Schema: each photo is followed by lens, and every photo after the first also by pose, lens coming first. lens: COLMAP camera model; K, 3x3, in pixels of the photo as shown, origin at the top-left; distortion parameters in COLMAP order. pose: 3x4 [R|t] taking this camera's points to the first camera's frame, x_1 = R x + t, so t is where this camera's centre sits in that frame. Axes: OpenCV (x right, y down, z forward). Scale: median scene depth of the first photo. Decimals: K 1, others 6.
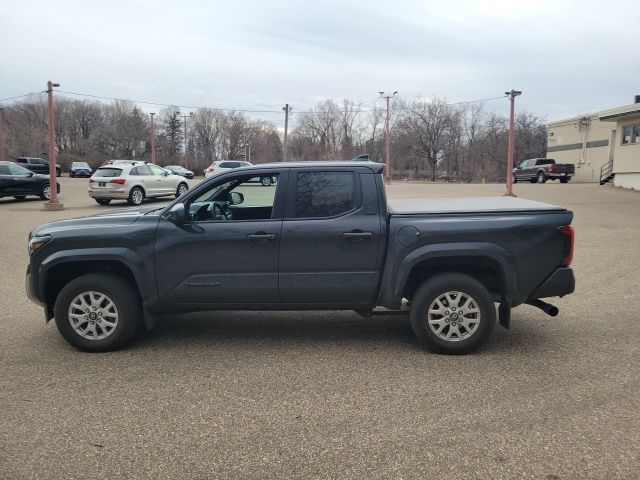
lens RADIAL K [[474.5, 0, 325.4], [0, 474.5, 239.9], [0, 0, 1]] dist [0.050588, -0.029560]
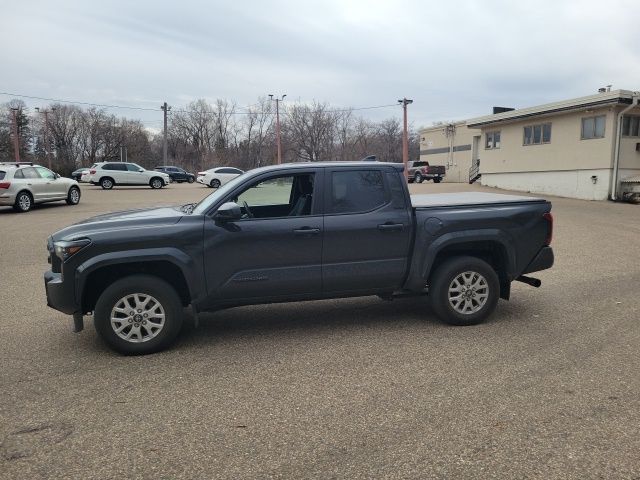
lens RADIAL K [[474.5, 0, 325.4], [0, 474.5, 239.9], [0, 0, 1]] dist [0.050588, -0.029560]
pose [[0.966519, -0.042045, 0.253127, -0.352181], [0.043099, 0.999070, 0.001381, 0.012359], [-0.252949, 0.009575, 0.967432, -0.051849]]
